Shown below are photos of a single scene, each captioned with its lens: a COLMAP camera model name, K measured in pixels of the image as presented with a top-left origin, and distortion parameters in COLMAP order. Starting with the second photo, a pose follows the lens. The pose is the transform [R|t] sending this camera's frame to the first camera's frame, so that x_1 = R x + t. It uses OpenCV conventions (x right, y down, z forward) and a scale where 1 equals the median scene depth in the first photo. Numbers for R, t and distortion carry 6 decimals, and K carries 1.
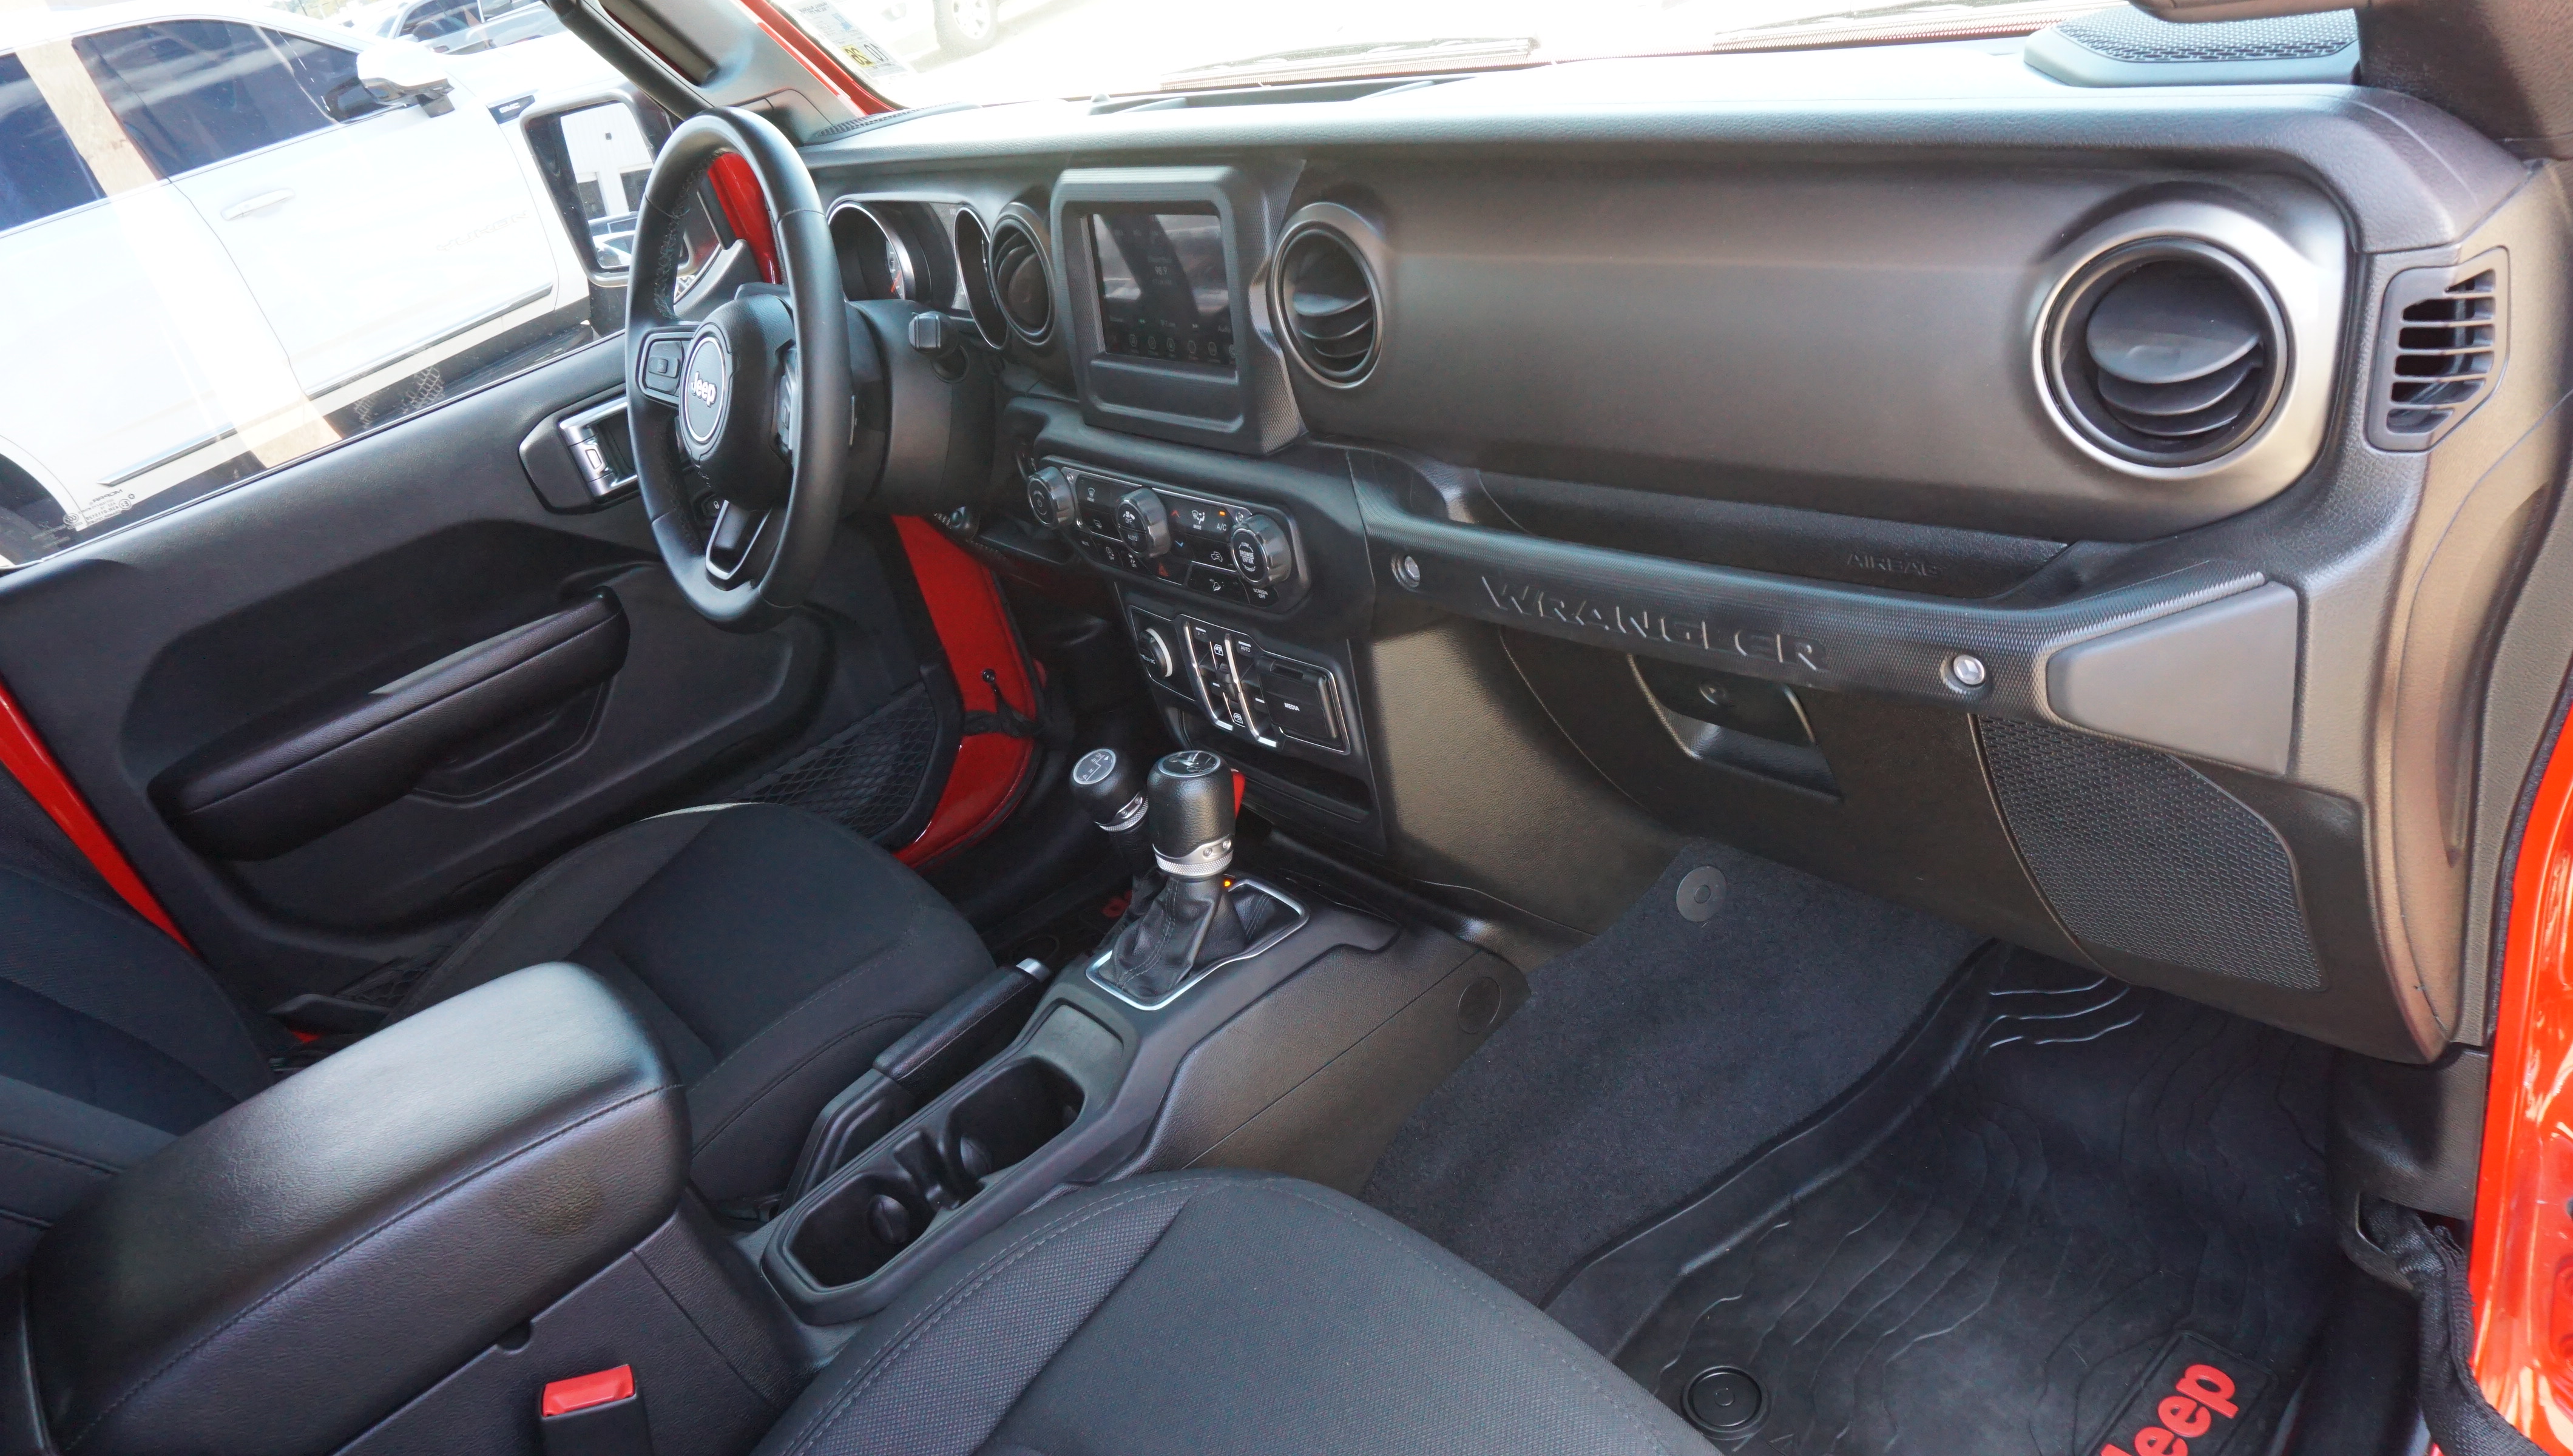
lens RADIAL K [[1686.8, 0, 1338.9], [0, 1686.8, 724.4], [0, 0, 1]] dist [-0.040933, 0.001803]
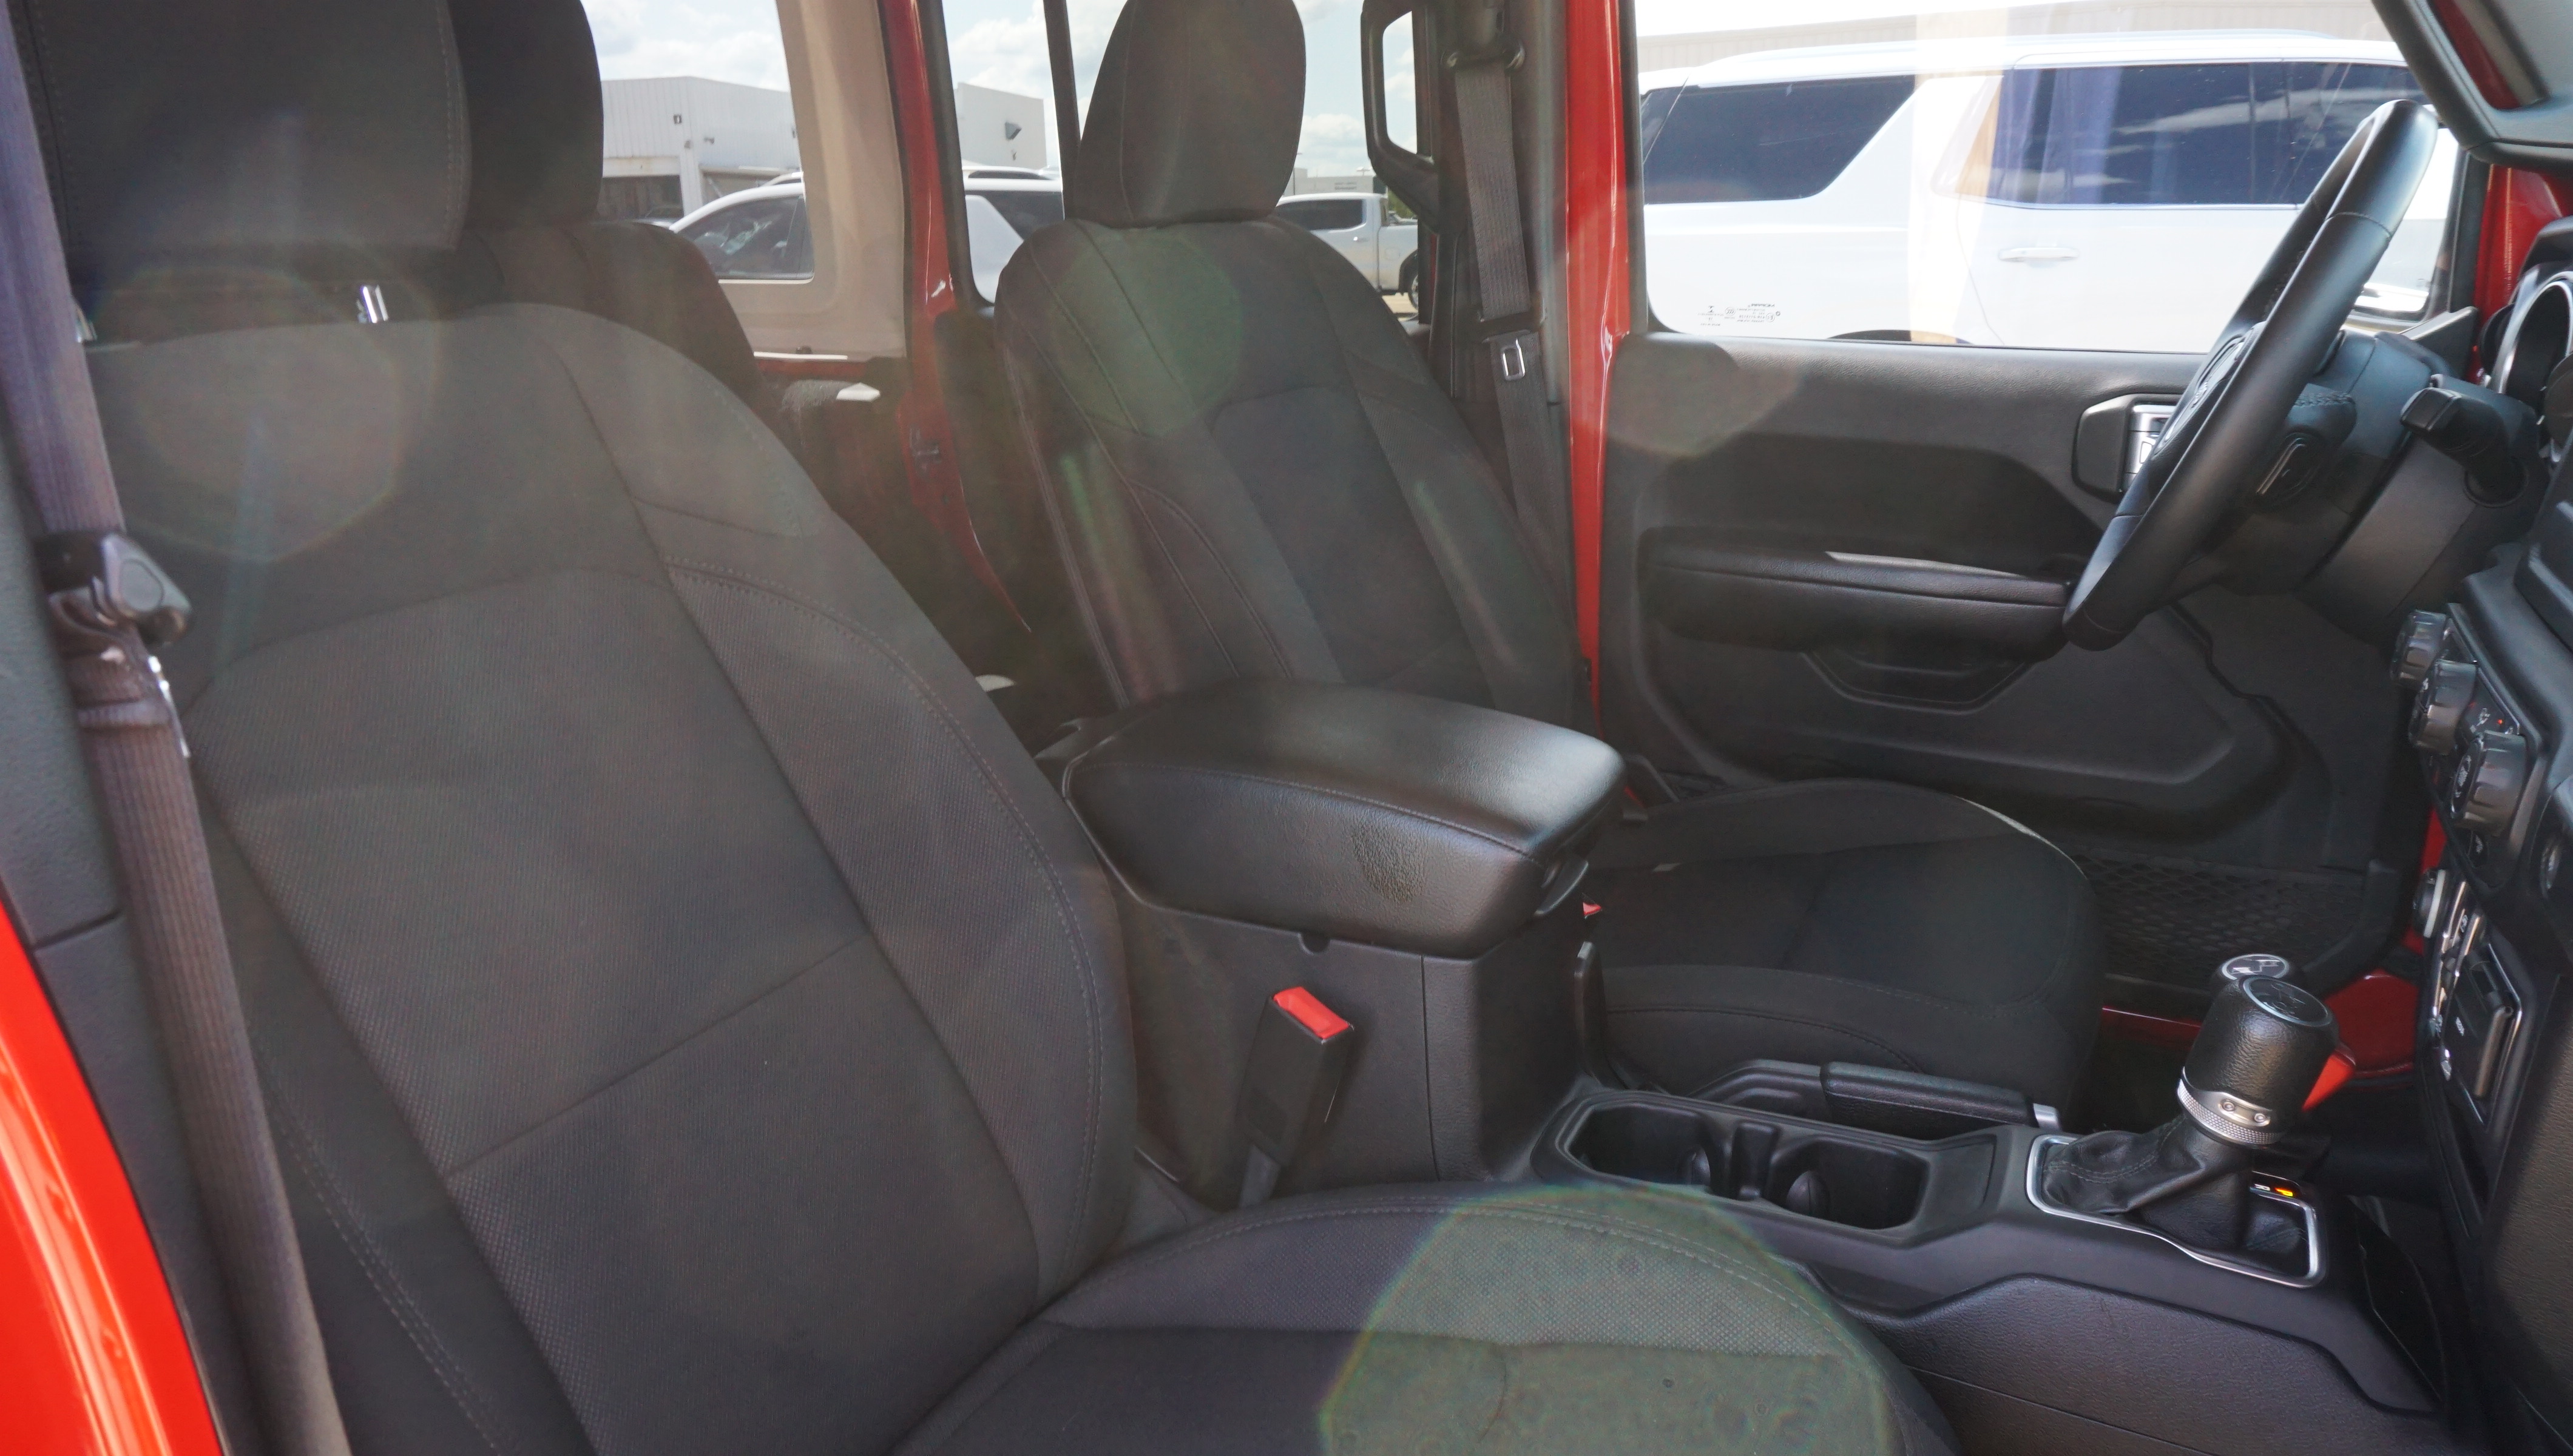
lens RADIAL K [[1733.0, 0, 1302.5], [0, 1733.0, 743.4], [0, 0, 1]] dist [-0.062052, 0.047288]
pose [[0.379160, 0.490830, -0.784426, 0.283496], [-0.520259, 0.814124, 0.257940, -0.037648], [0.765224, 0.310304, 0.564042, 0.201992]]
